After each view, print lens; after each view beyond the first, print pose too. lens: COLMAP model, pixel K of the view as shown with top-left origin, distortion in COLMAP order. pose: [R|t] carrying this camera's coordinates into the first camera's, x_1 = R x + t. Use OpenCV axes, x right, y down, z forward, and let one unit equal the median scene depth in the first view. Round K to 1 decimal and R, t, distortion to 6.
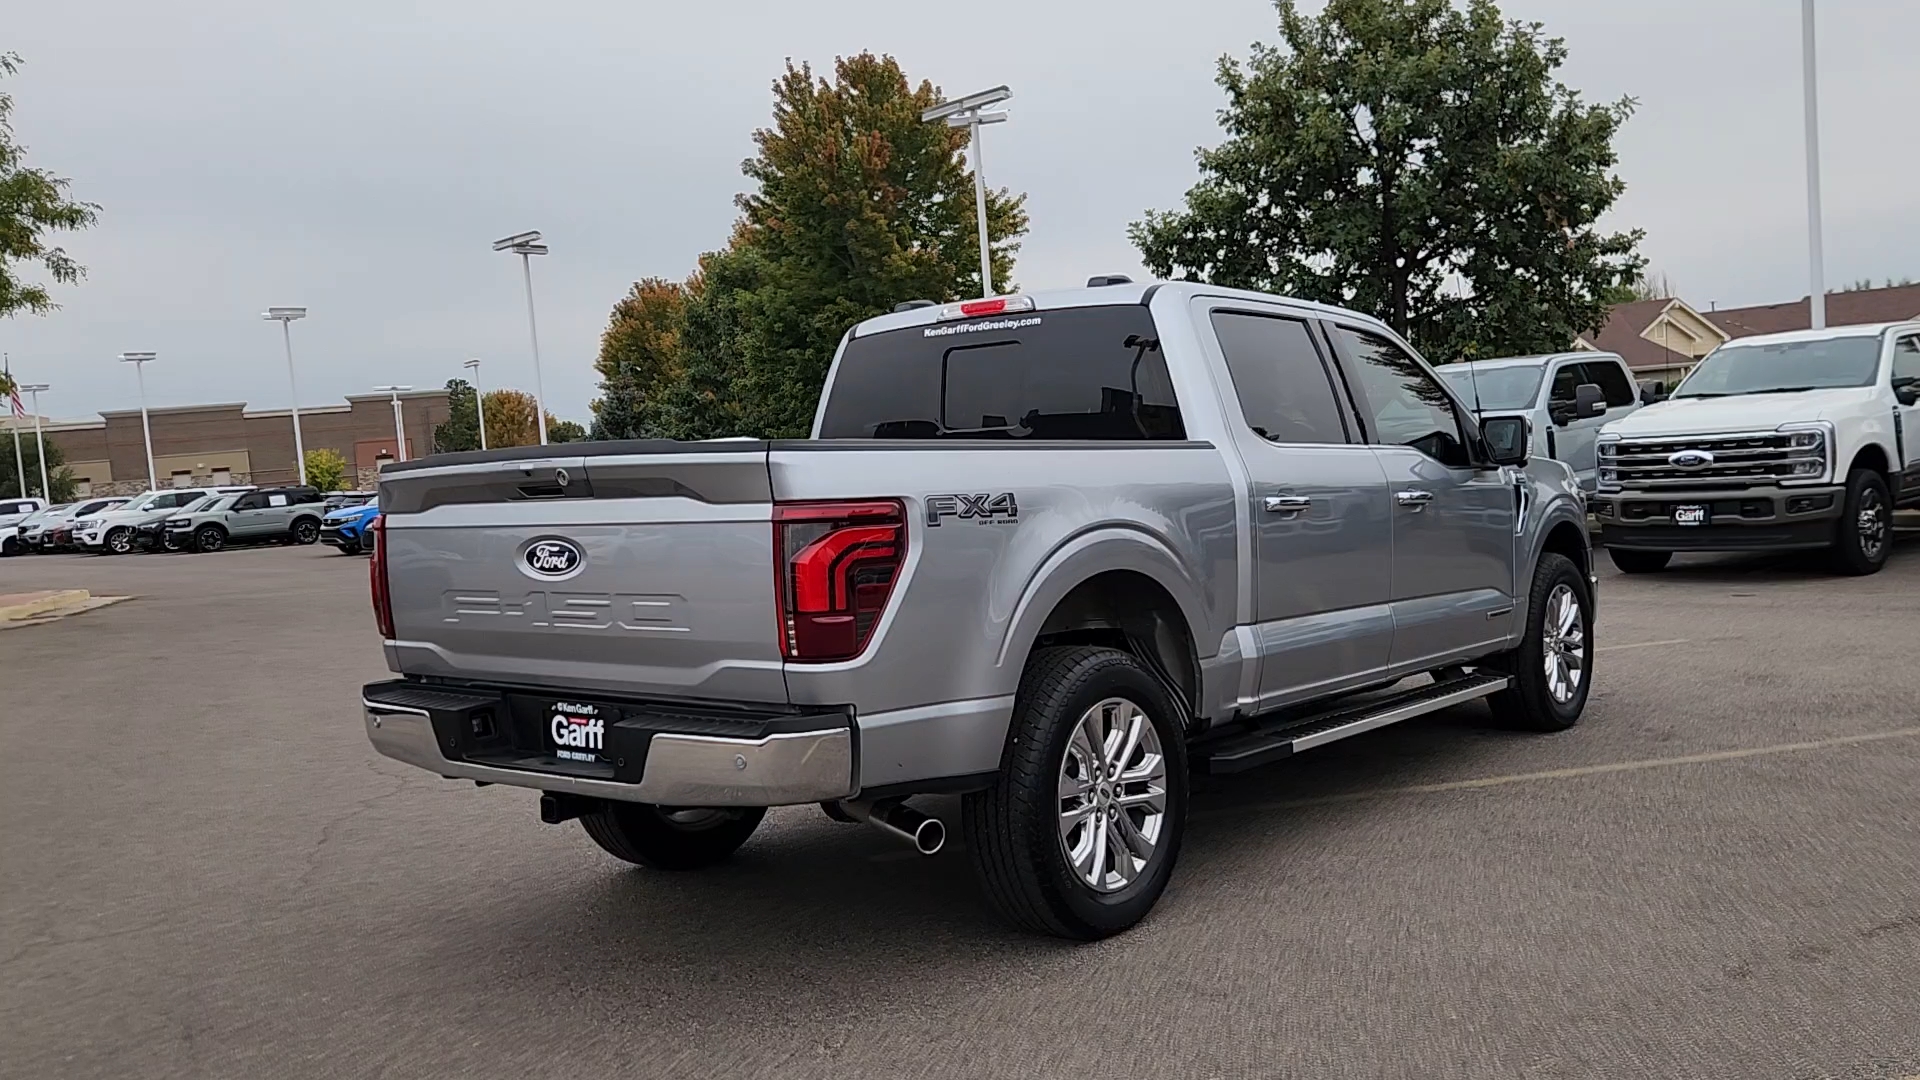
lens RADIAL K [[1623.1, 0, 946.7], [0, 1623.1, 562.4], [0, 0, 1]] dist [0.035832, -0.026908]
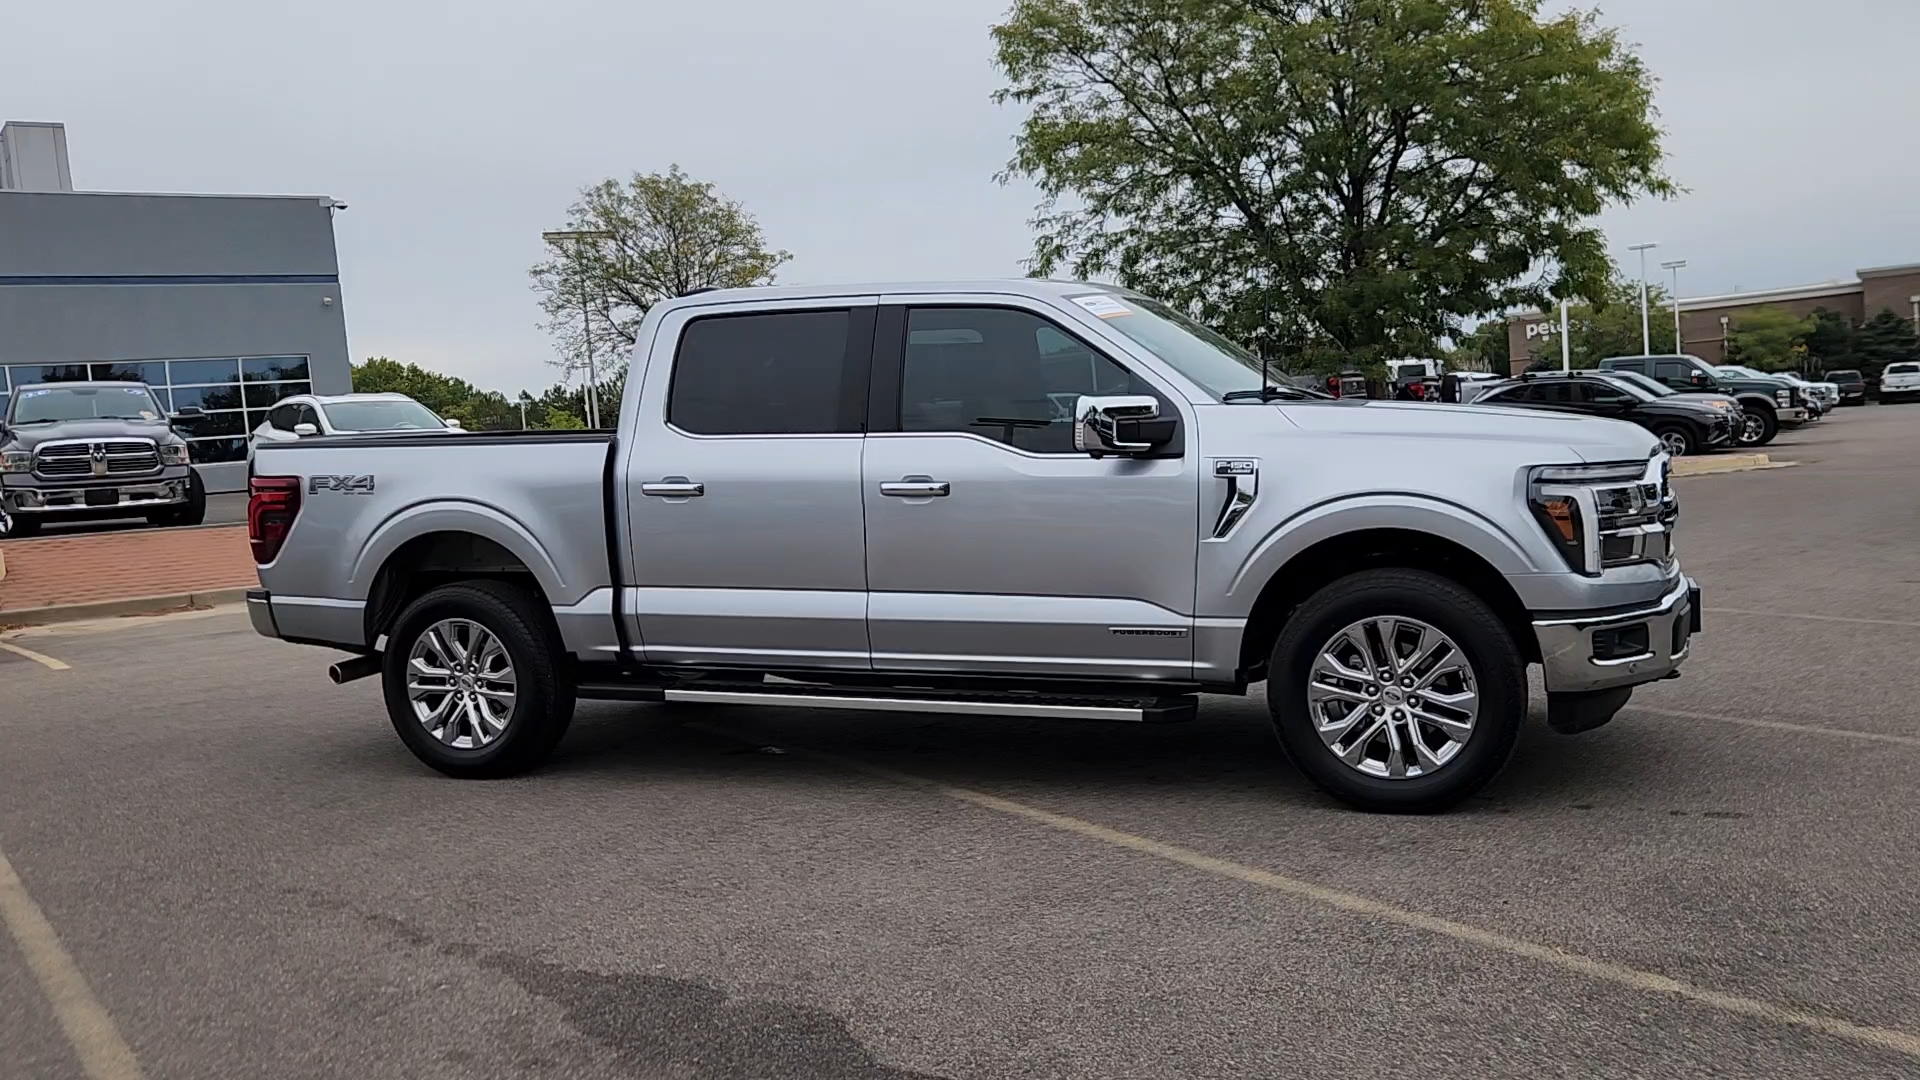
lens RADIAL K [[1623.1, 0, 946.7], [0, 1623.1, 562.4], [0, 0, 1]] dist [0.035832, -0.026908]
pose [[0.318277, 0.118376, -0.940578, 1.194087], [-0.021757, 0.992824, 0.117589, -0.109183], [0.947748, -0.016962, 0.318569, 0.709551]]
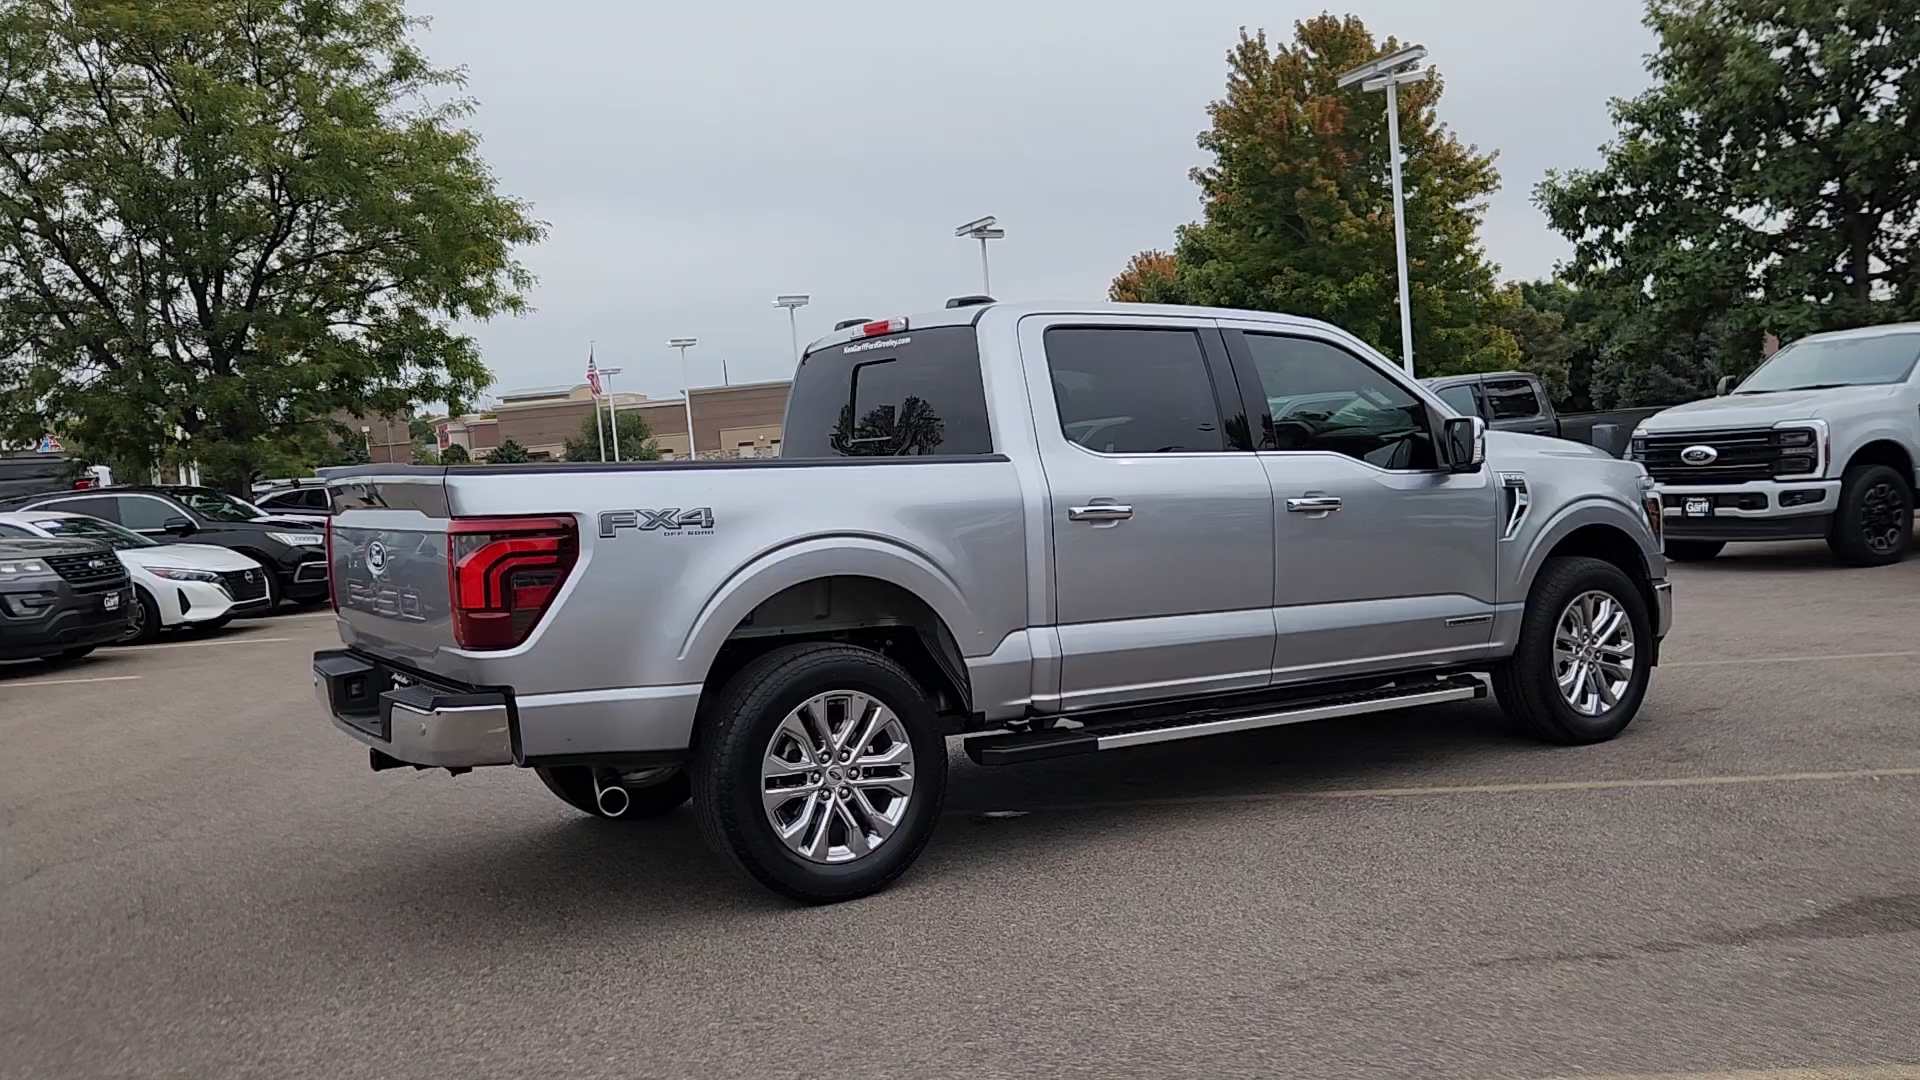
lens RADIAL K [[1623.1, 0, 946.7], [0, 1623.1, 562.4], [0, 0, 1]] dist [0.035832, -0.026908]
pose [[0.947135, 0.021417, -0.320120, 0.392601], [-0.015159, 0.999642, 0.022029, -0.022106], [0.320477, -0.016012, 0.947121, -0.021327]]
